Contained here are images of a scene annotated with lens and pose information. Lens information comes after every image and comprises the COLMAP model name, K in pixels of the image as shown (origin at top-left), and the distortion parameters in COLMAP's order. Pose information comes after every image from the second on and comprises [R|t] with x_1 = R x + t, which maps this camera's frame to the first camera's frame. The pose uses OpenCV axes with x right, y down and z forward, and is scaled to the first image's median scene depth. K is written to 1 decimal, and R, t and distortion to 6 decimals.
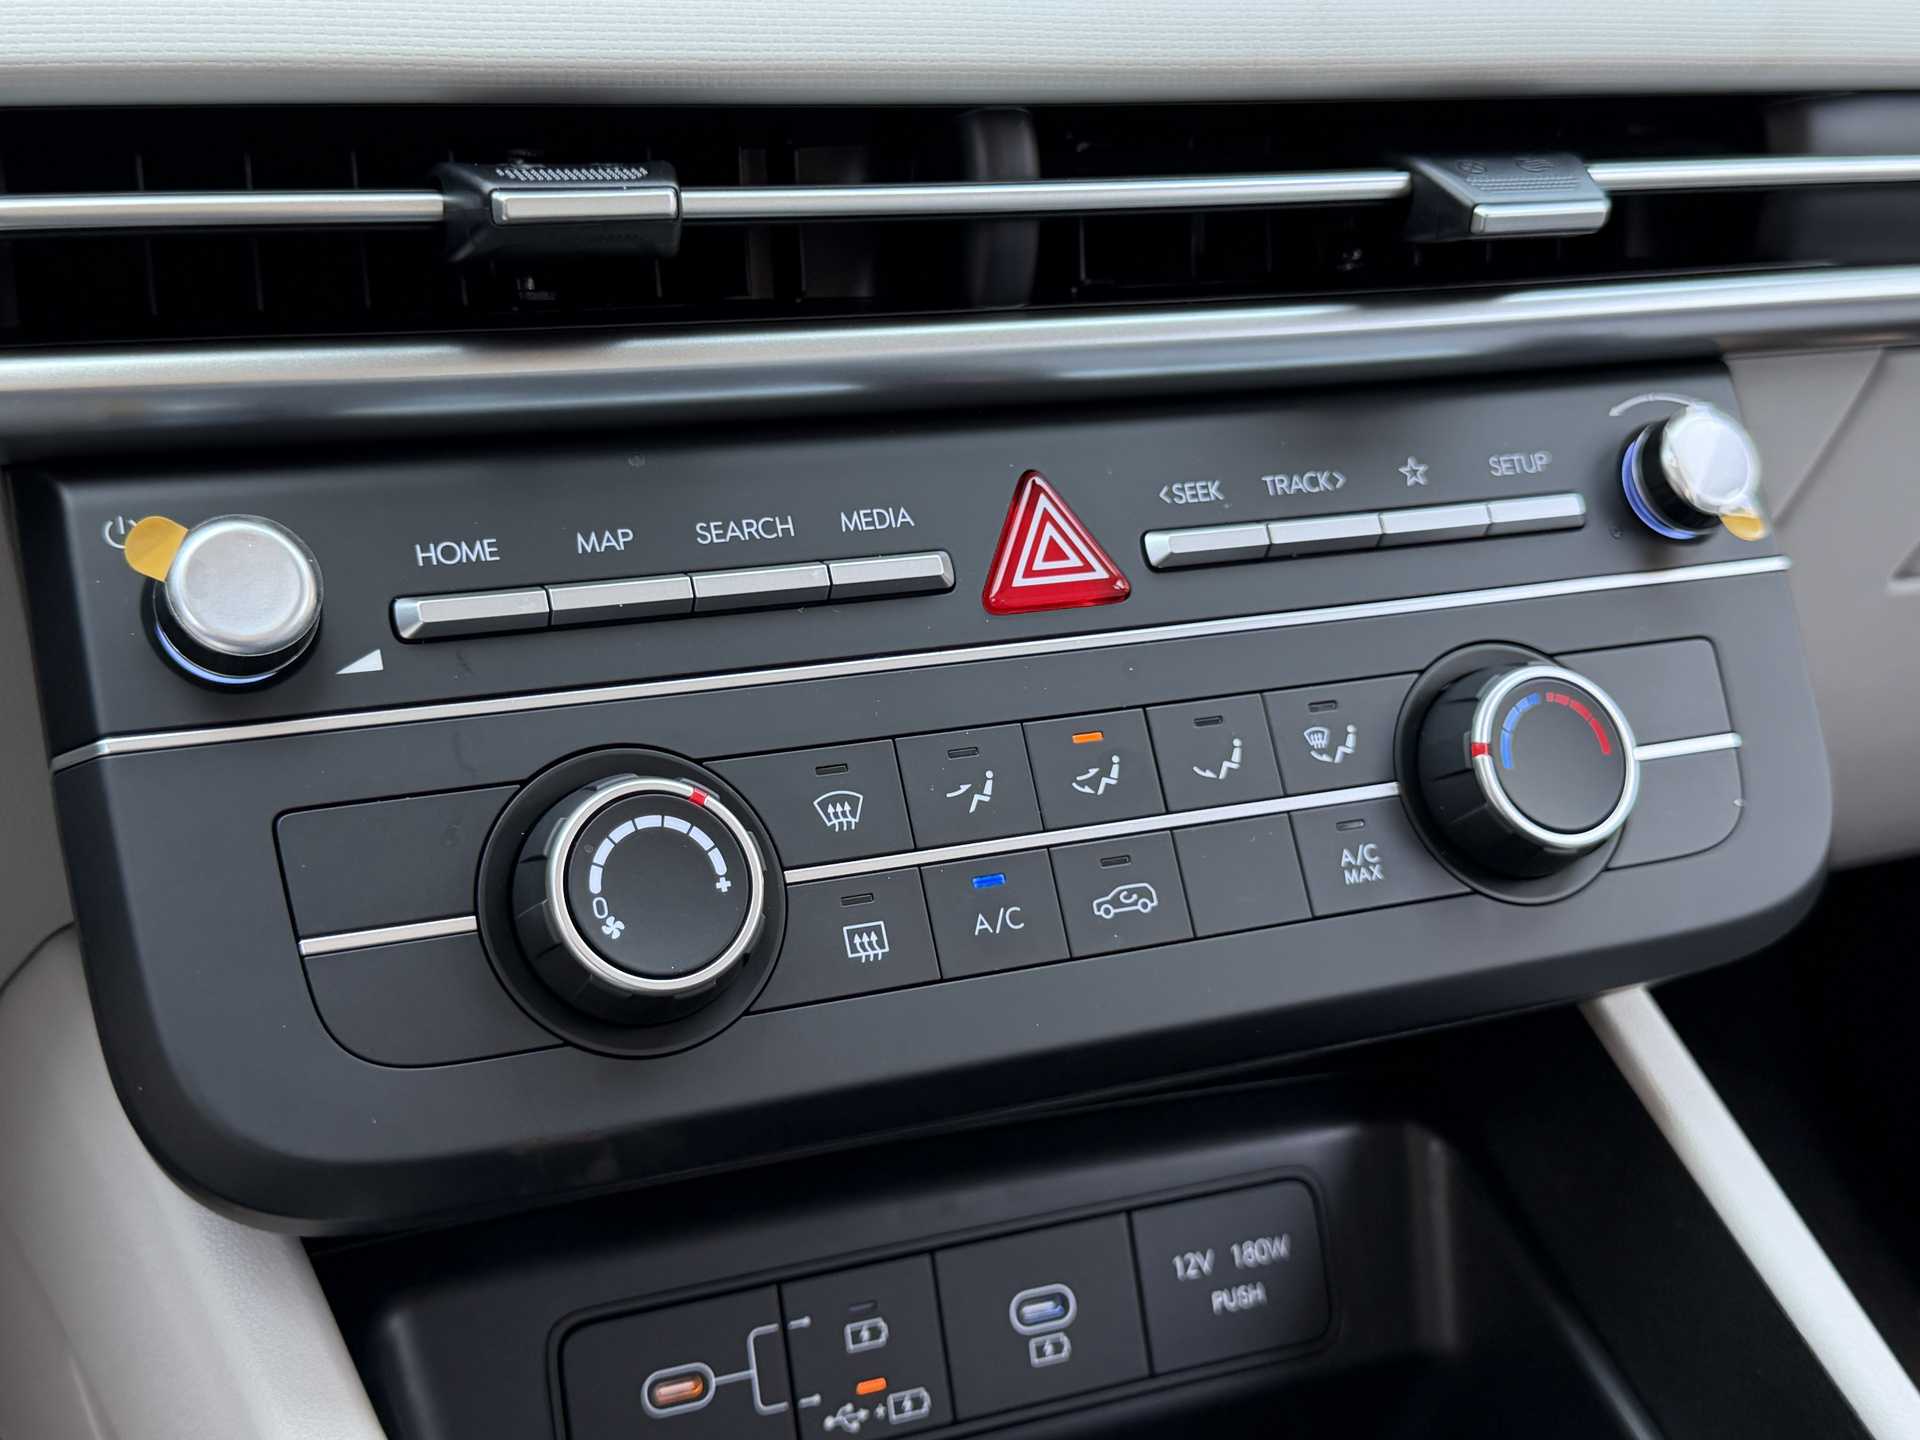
lens RADIAL K [[2405.7, 0, 968.2], [0, 2405.7, 756.5], [0, 0, 1]] dist [0.098821, 0.000000]
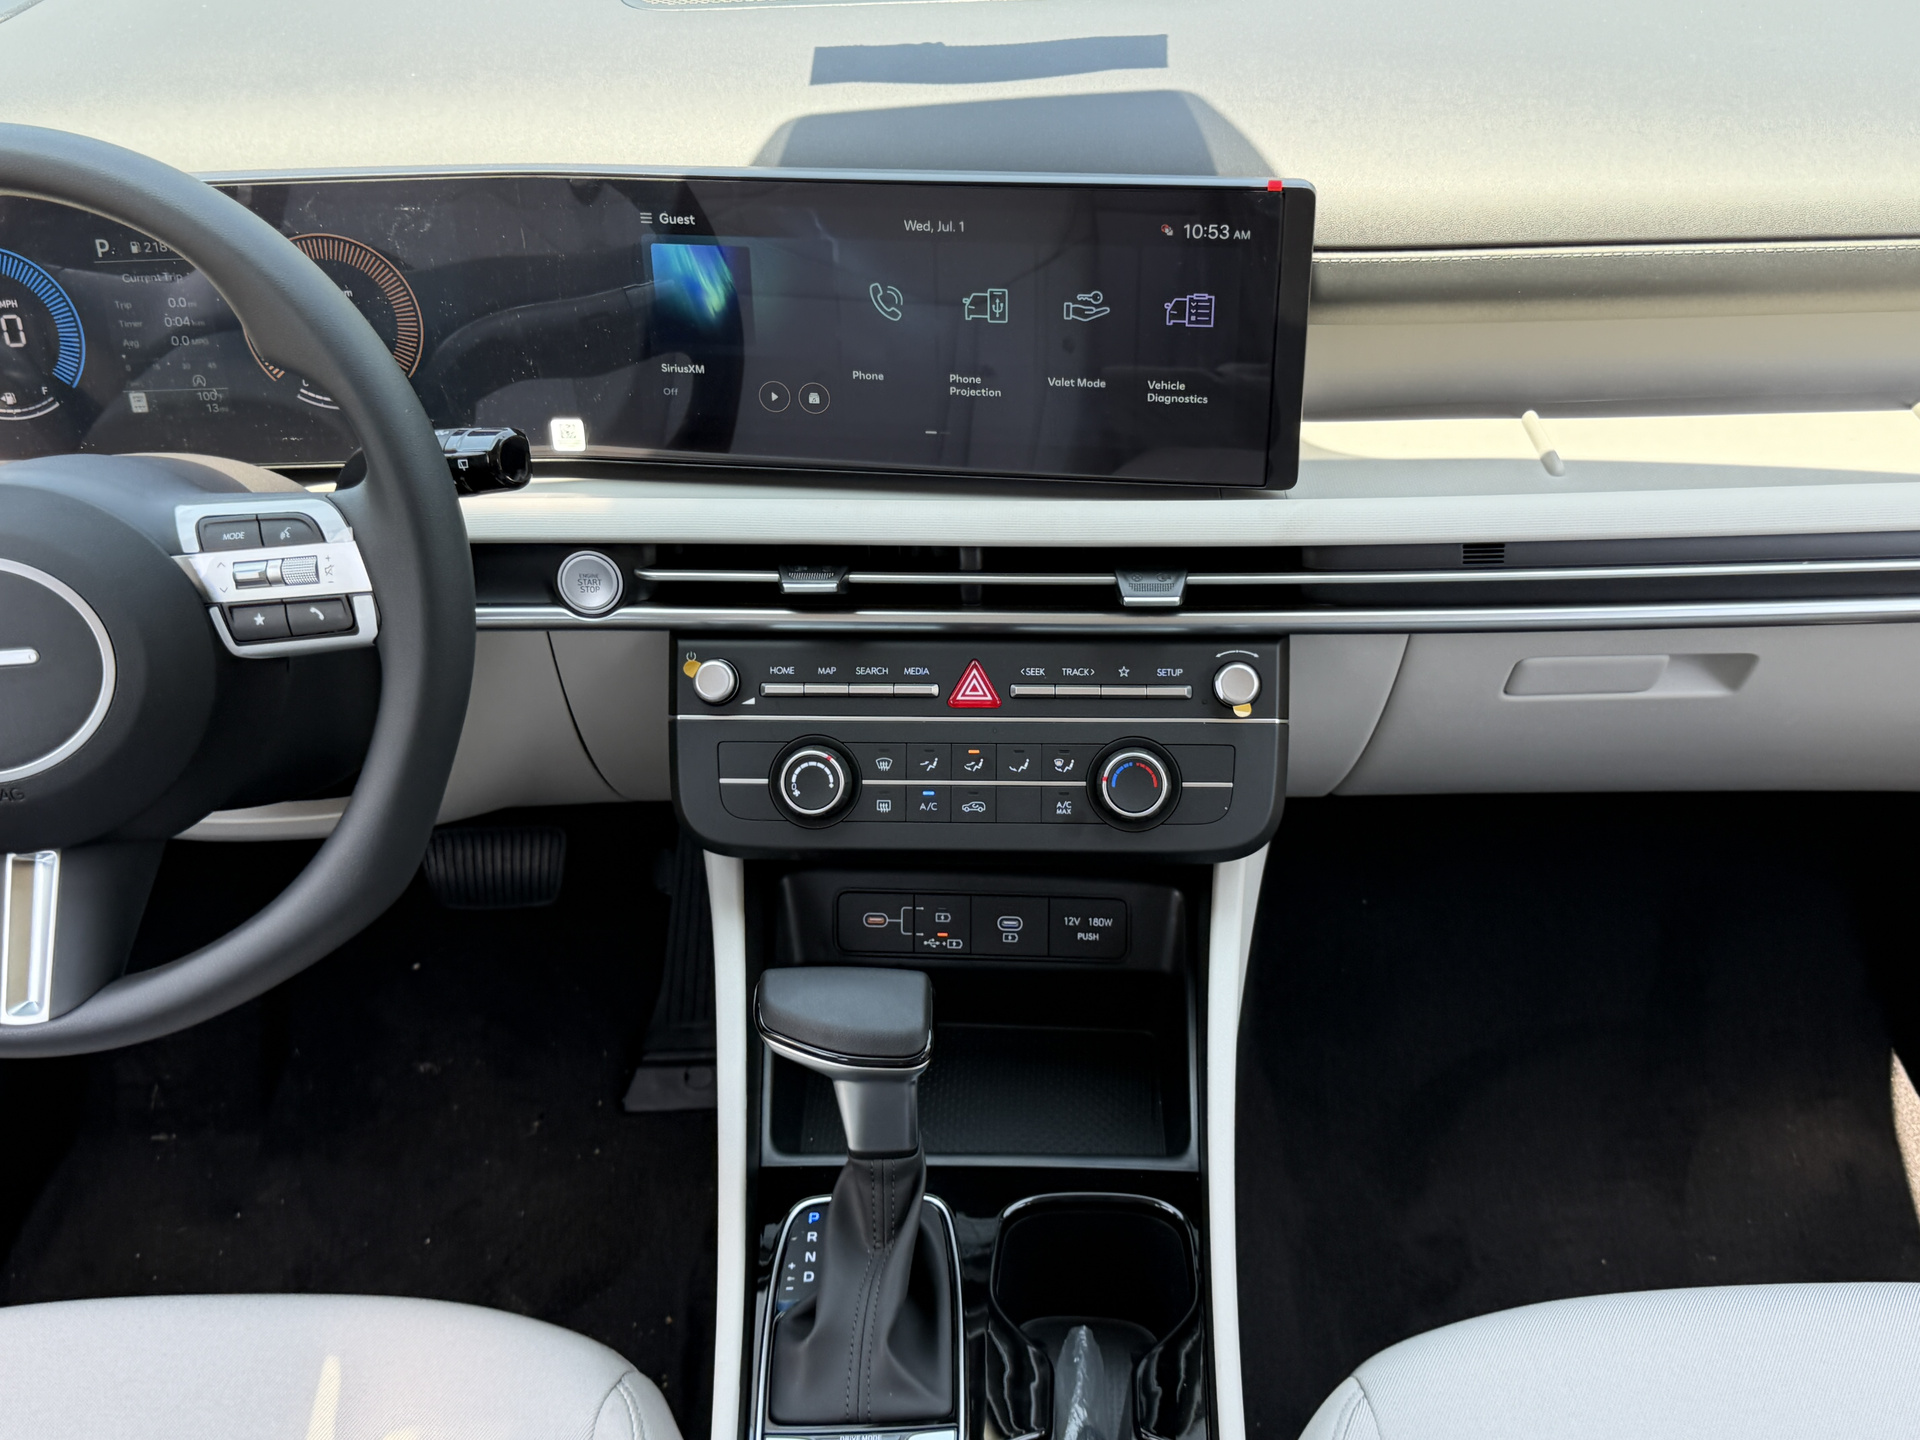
lens RADIAL K [[2013.1, 0, 944.3], [0, 2013.1, 695.9], [0, 0, 1]] dist [0.082482, 0.000000]
pose [[0.876692, 0.190071, -0.441909, 1.098917], [-0.104884, 0.972055, 0.210018, -0.591168], [0.469479, -0.137772, 0.872129, -1.196240]]
